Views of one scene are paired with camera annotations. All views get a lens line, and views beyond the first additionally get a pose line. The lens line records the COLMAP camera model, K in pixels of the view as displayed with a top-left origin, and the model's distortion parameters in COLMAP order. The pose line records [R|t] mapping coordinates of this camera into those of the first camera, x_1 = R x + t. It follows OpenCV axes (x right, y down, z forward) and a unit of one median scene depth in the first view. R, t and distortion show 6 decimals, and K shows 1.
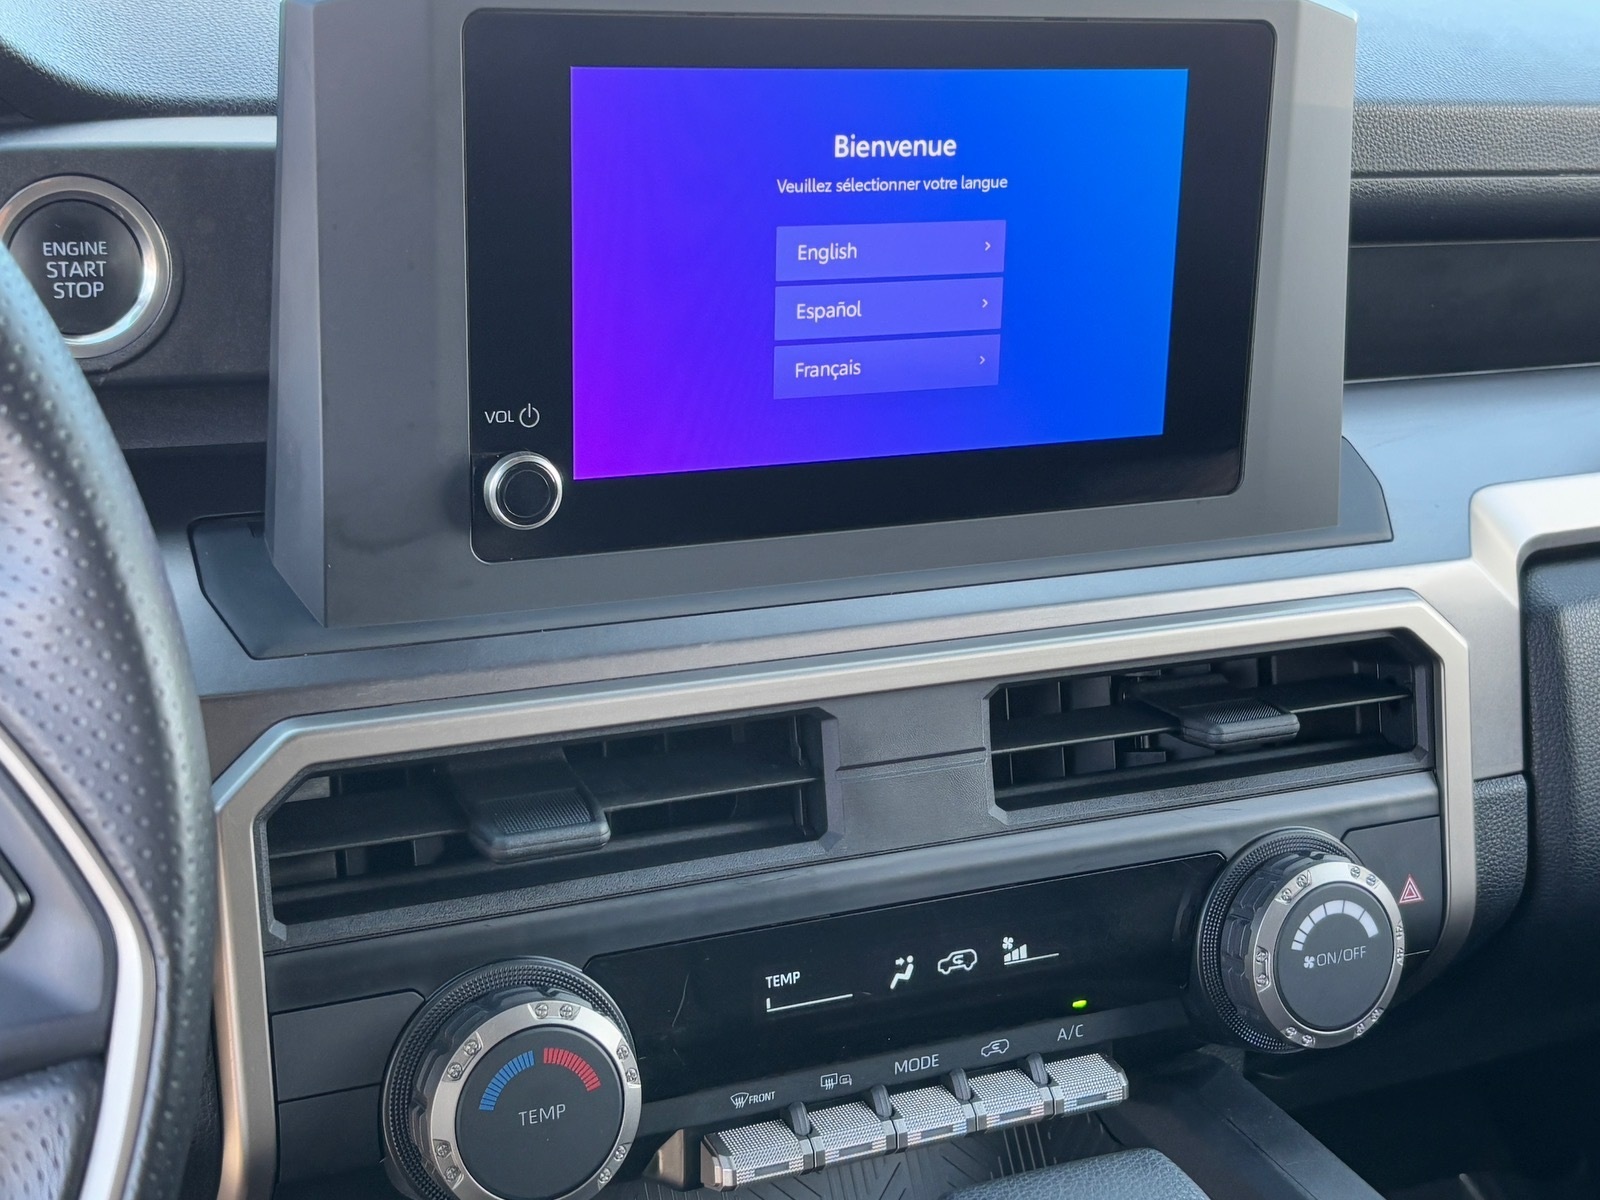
lens RADIAL K [[2347.8, 0, 803.6], [0, 2347.8, 594.3], [0, 0, 1]] dist [0.098023, 0.000000]
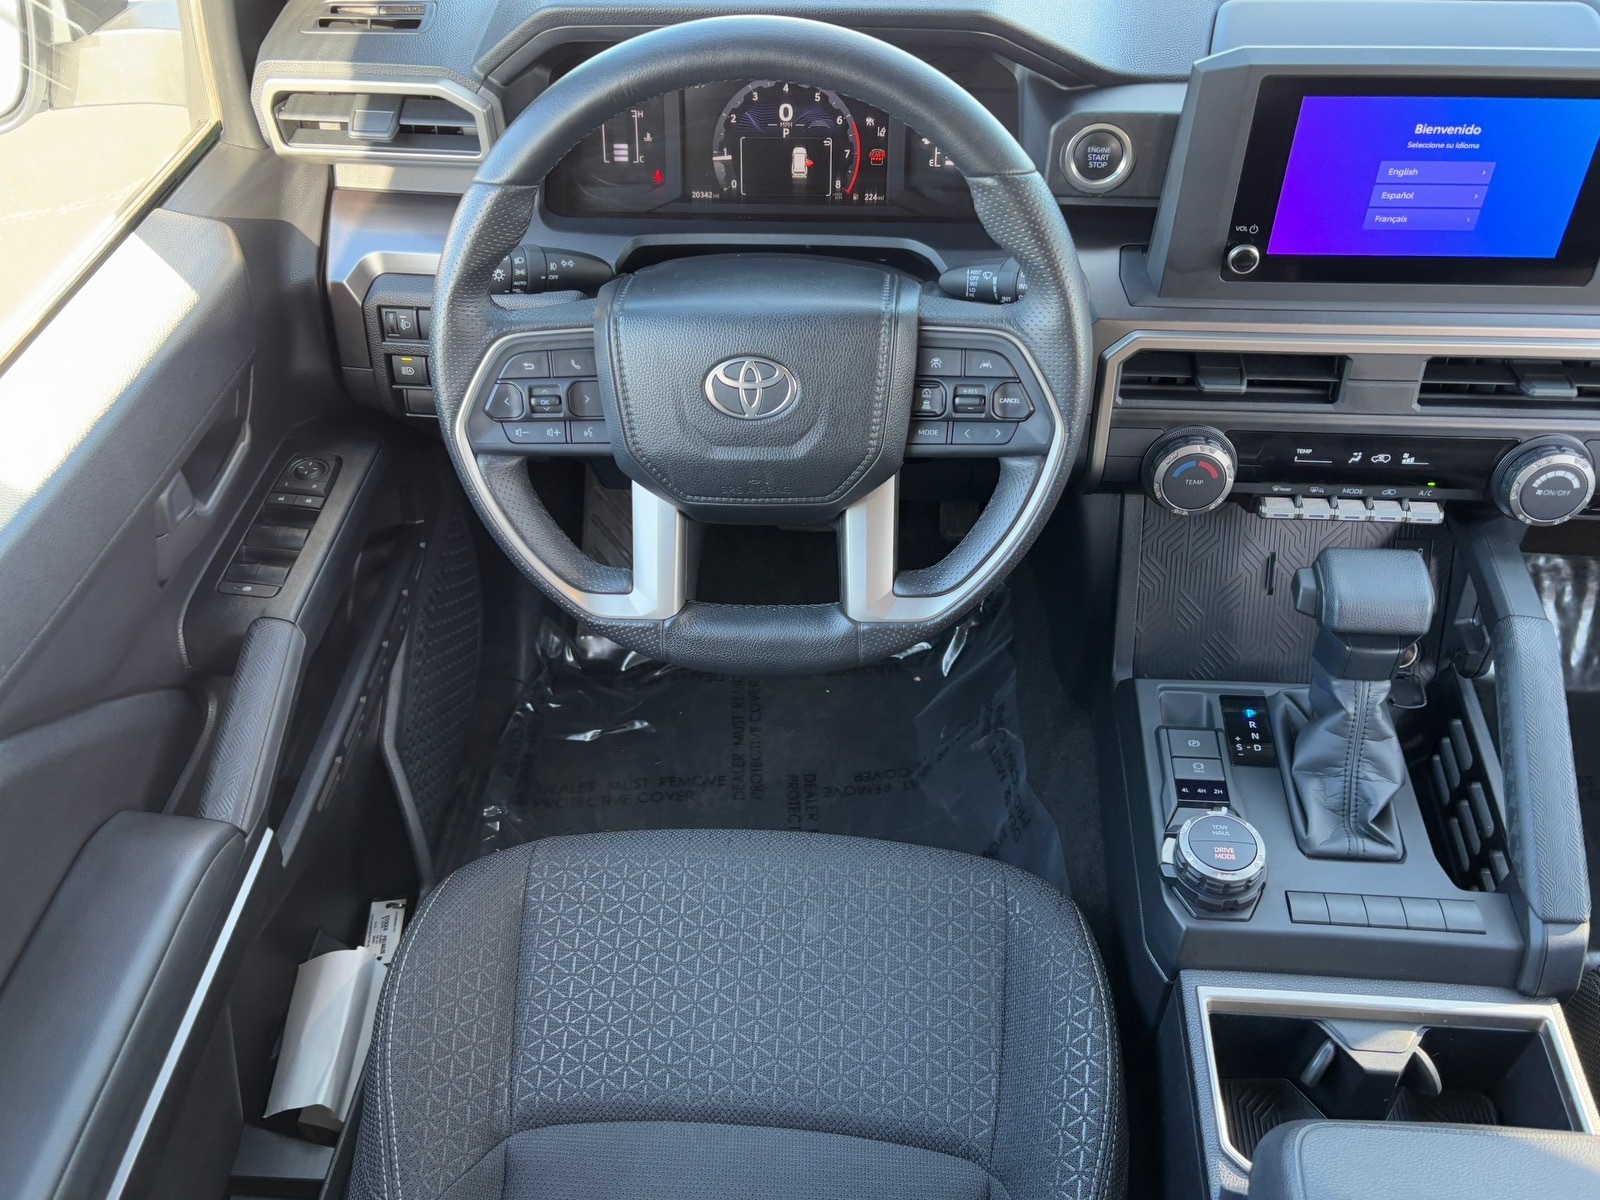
lens RADIAL K [[1326.1, 0, 787.4], [0, 1326.1, 613.9], [0, 0, 1]] dist [0.031190, -0.037555]
pose [[0.856757, 0.305305, -0.415640, 0.170506], [-0.092033, 0.883515, 0.459272, -0.306190], [0.507442, -0.355232, 0.785056, -0.527990]]
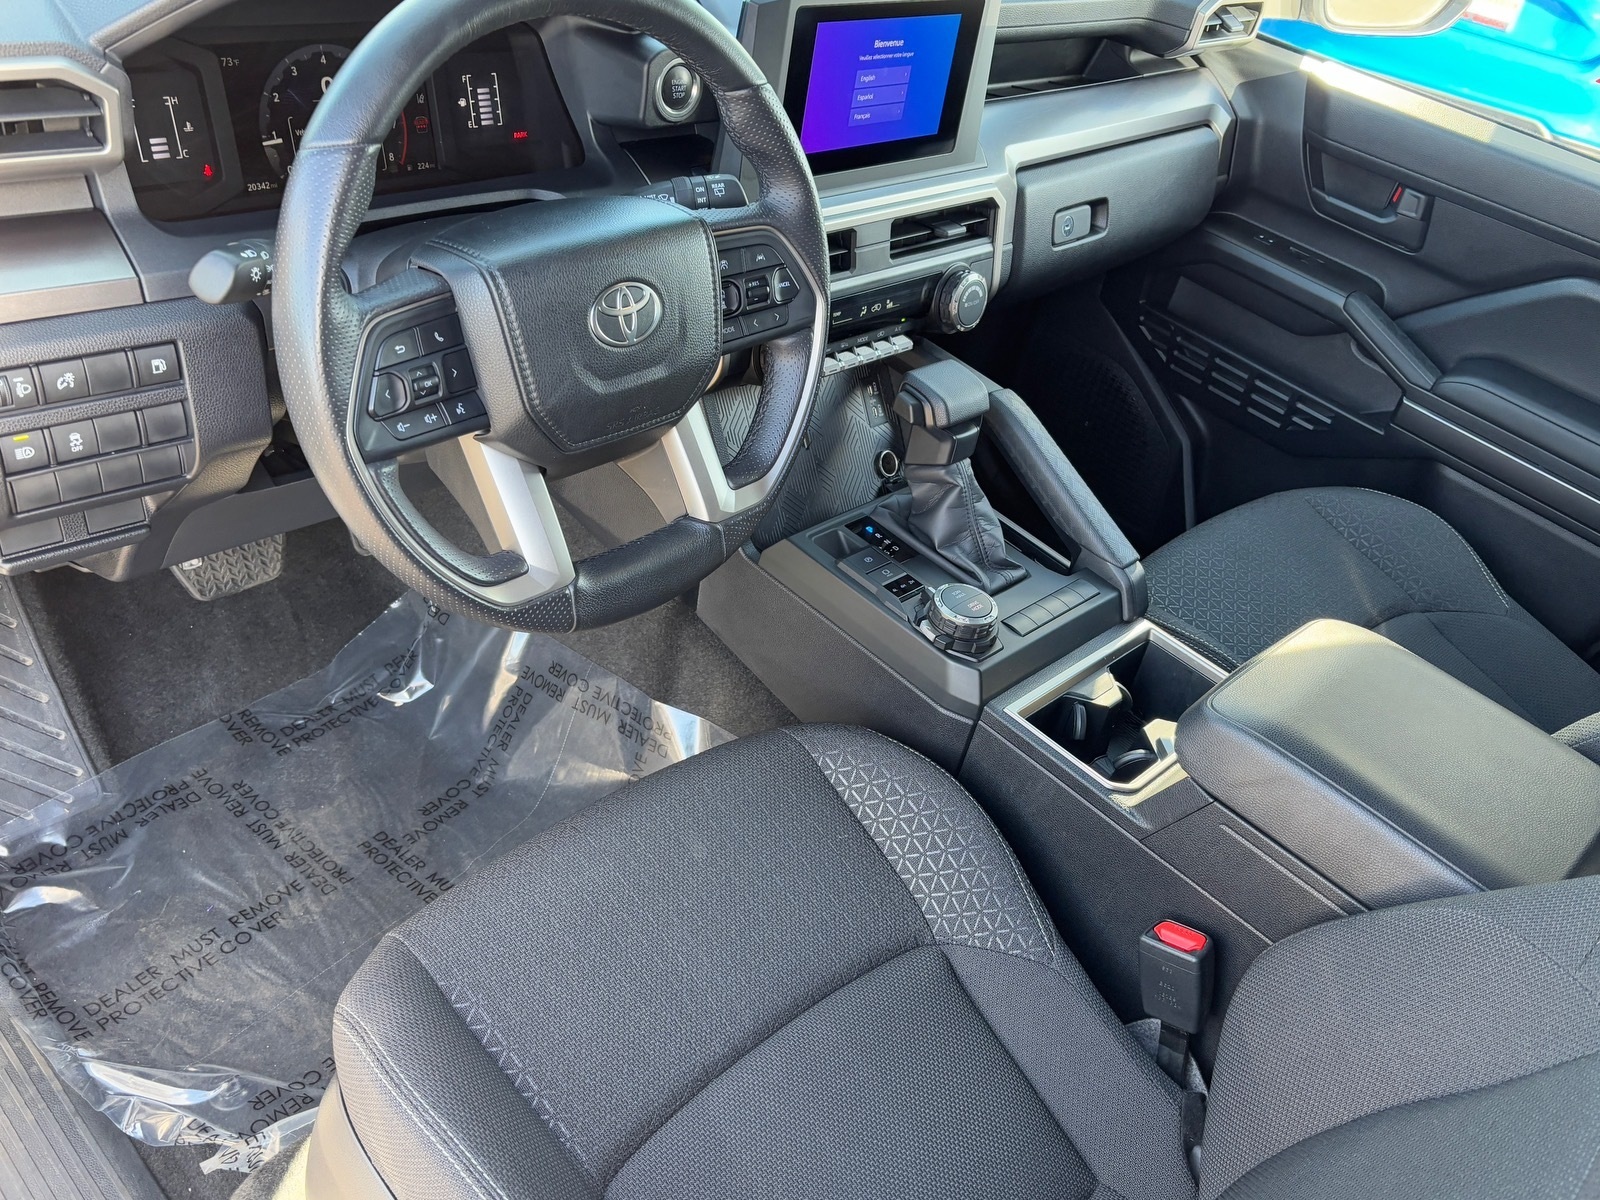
lens RADIAL K [[1379.7, 0, 802.5], [0, 1379.7, 593.4], [0, 0, 1]] dist [0.047820, -0.054761]
pose [[0.933788, -0.088004, 0.346835, -0.753661], [-0.040030, 0.937508, 0.345654, -0.134666], [-0.355580, -0.336651, 0.871911, -0.792730]]
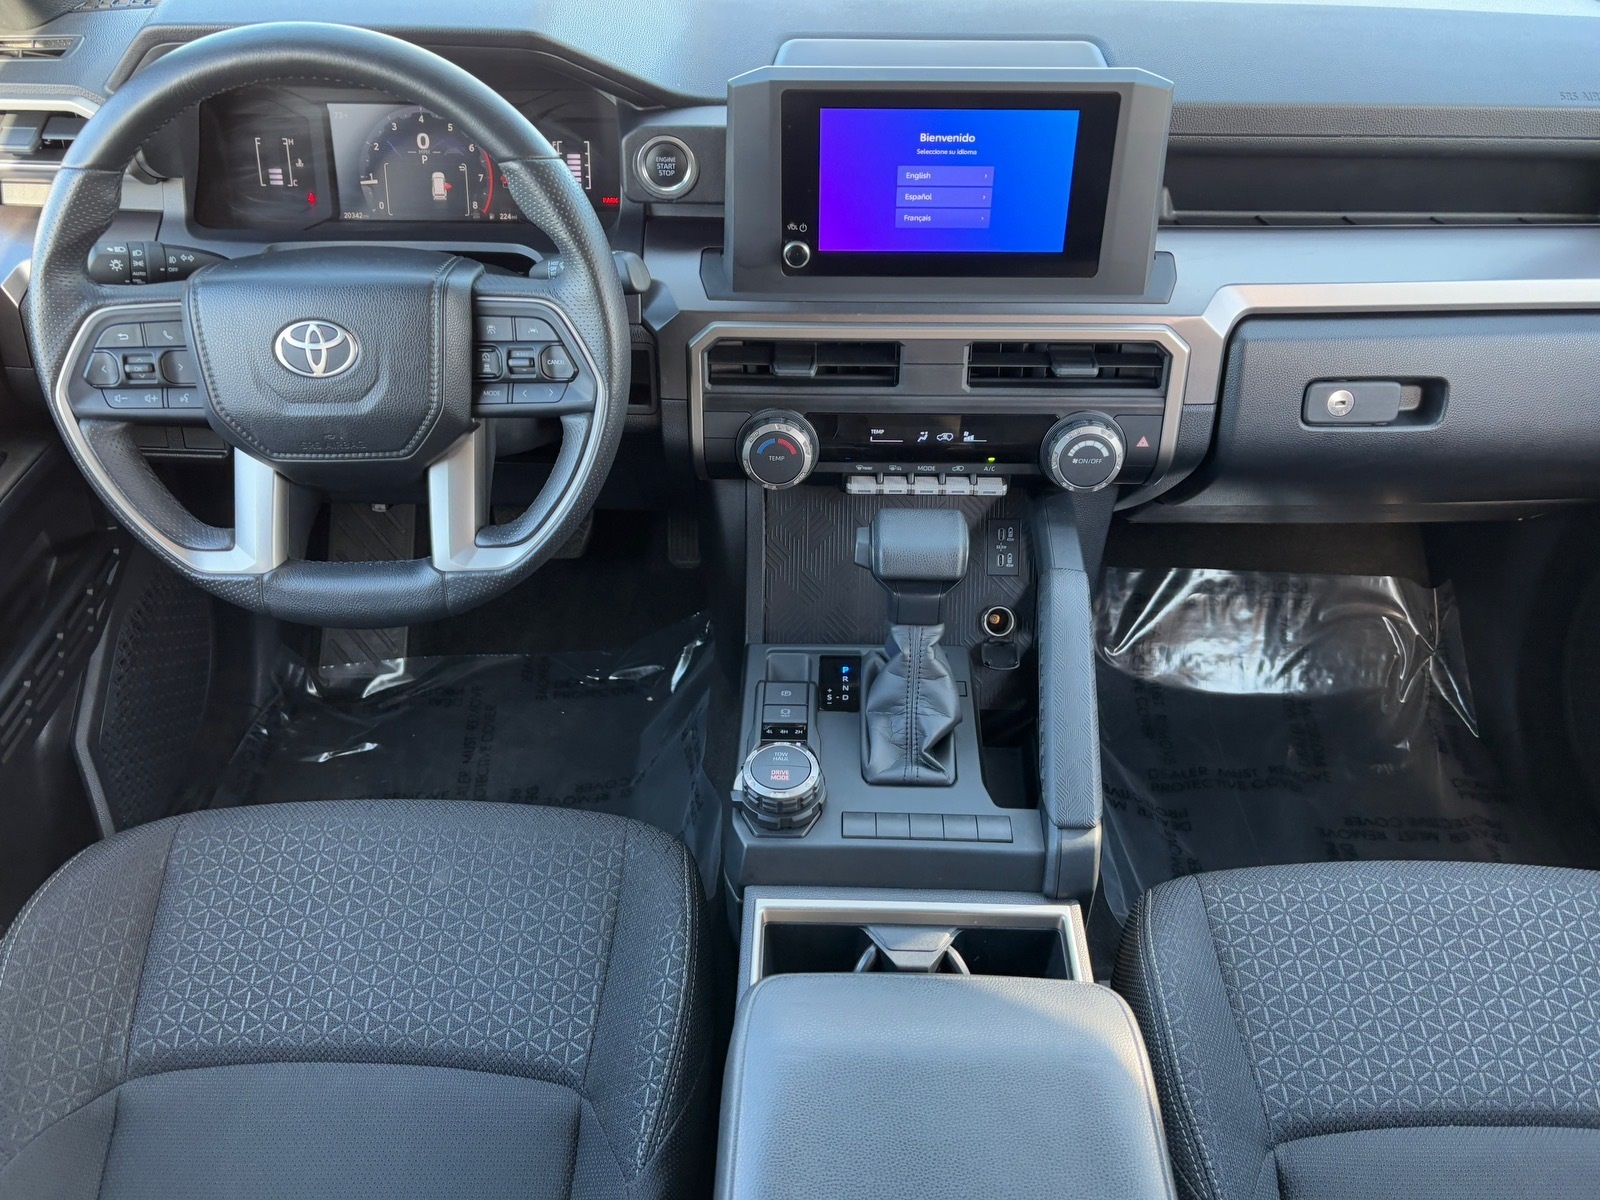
lens RADIAL K [[1326.1, 0, 792.8], [0, 1326.1, 616.9], [0, 0, 1]] dist [0.031190, -0.037555]
pose [[0.883665, 0.251889, -0.394573, 0.610432], [-0.098743, 0.924222, 0.368867, -0.223139], [0.457586, -0.286994, 0.841575, -0.514962]]
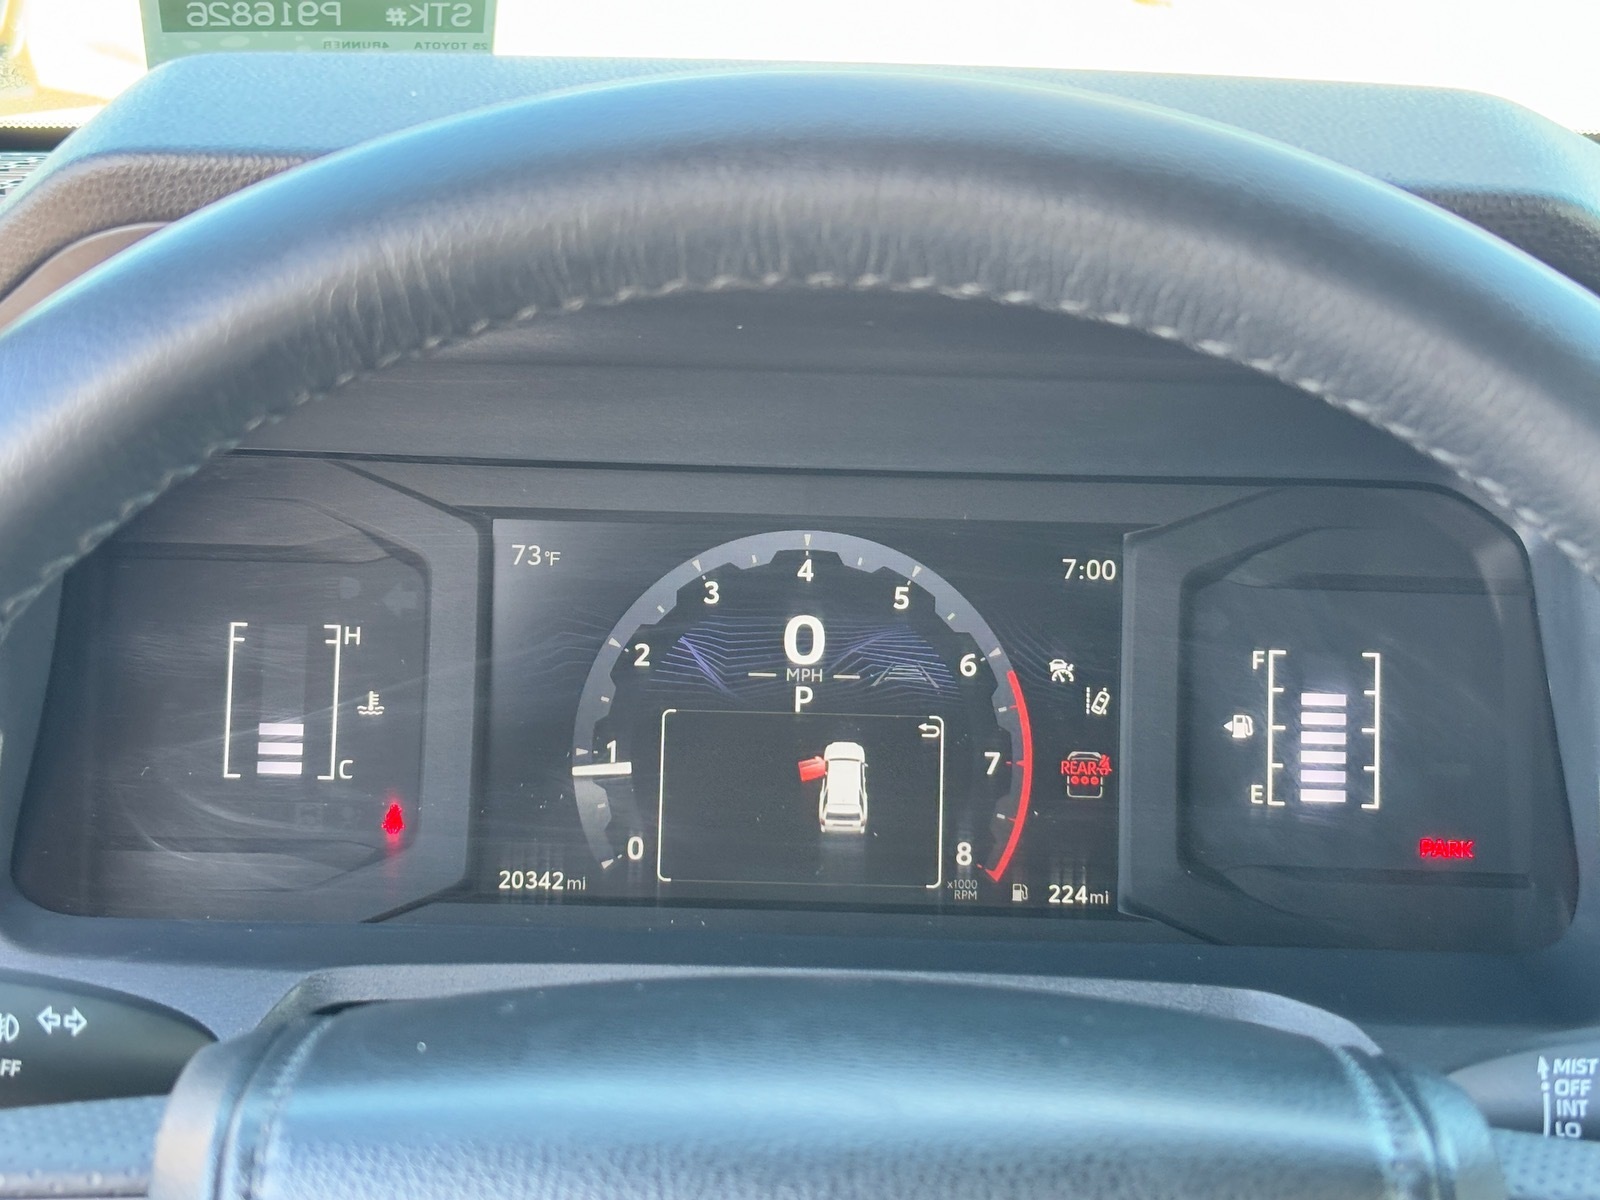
lens RADIAL K [[2774.8, 0, 785.4], [0, 2774.8, 571.2], [0, 0, 1]] dist [0.173028, 0.000000]
pose [[0.891974, 0.082828, -0.444434, -0.196307], [-0.119059, 0.991408, -0.054183, -0.075692], [0.436128, 0.101243, 0.894171, -0.050625]]
